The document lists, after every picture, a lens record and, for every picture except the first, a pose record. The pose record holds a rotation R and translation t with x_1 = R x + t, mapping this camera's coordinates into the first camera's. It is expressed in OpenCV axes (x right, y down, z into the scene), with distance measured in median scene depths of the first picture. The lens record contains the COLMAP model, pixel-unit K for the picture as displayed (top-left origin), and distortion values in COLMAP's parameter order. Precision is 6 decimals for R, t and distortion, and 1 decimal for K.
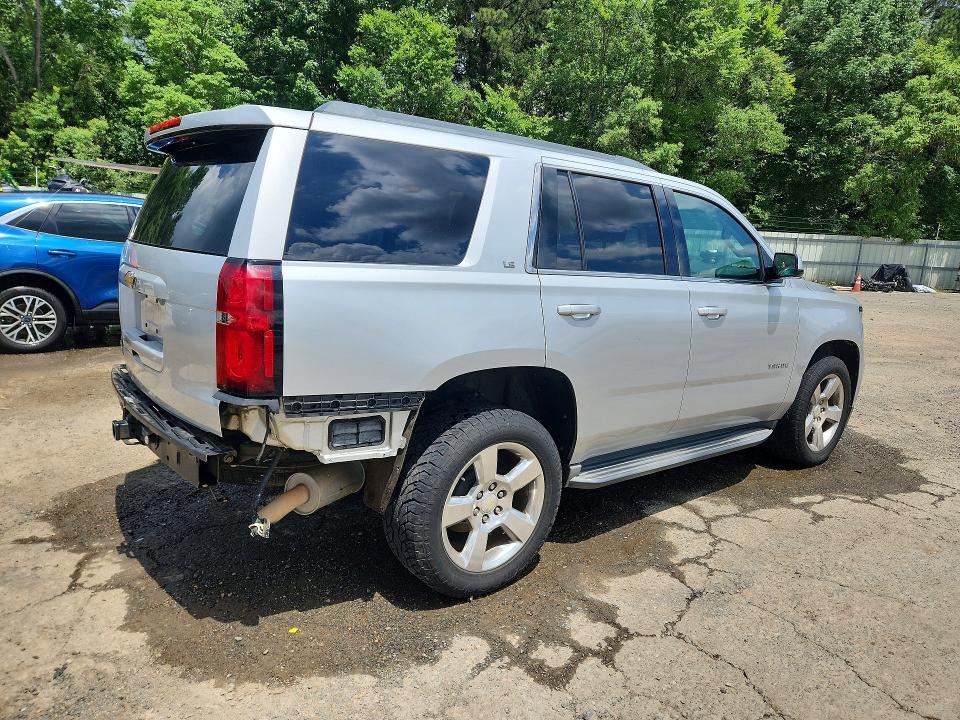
lens RADIAL K [[656.8, 0, 480.0], [0, 656.8, 360.0], [0, 0, 1]] dist [0.086180, -0.064843]
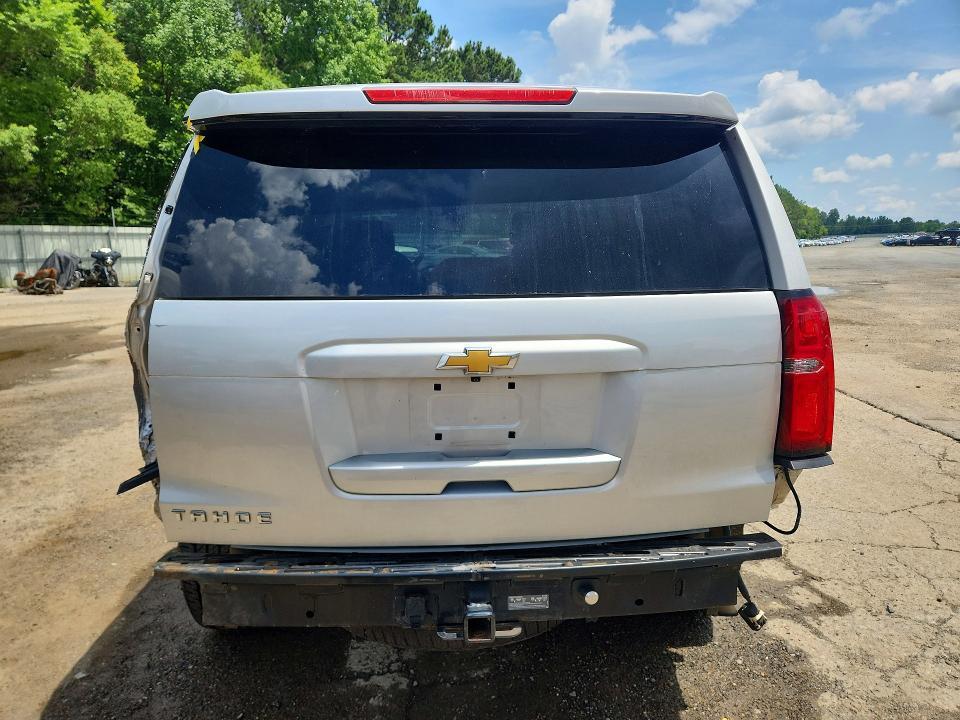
lens RADIAL K [[656.8, 0, 480.0], [0, 656.8, 360.0], [0, 0, 1]] dist [0.086180, -0.064843]
pose [[0.565737, -0.208086, 0.797899, -0.116914], [0.198582, 0.973538, 0.113090, -0.024005], [-0.800317, 0.094469, 0.592088, 0.075751]]
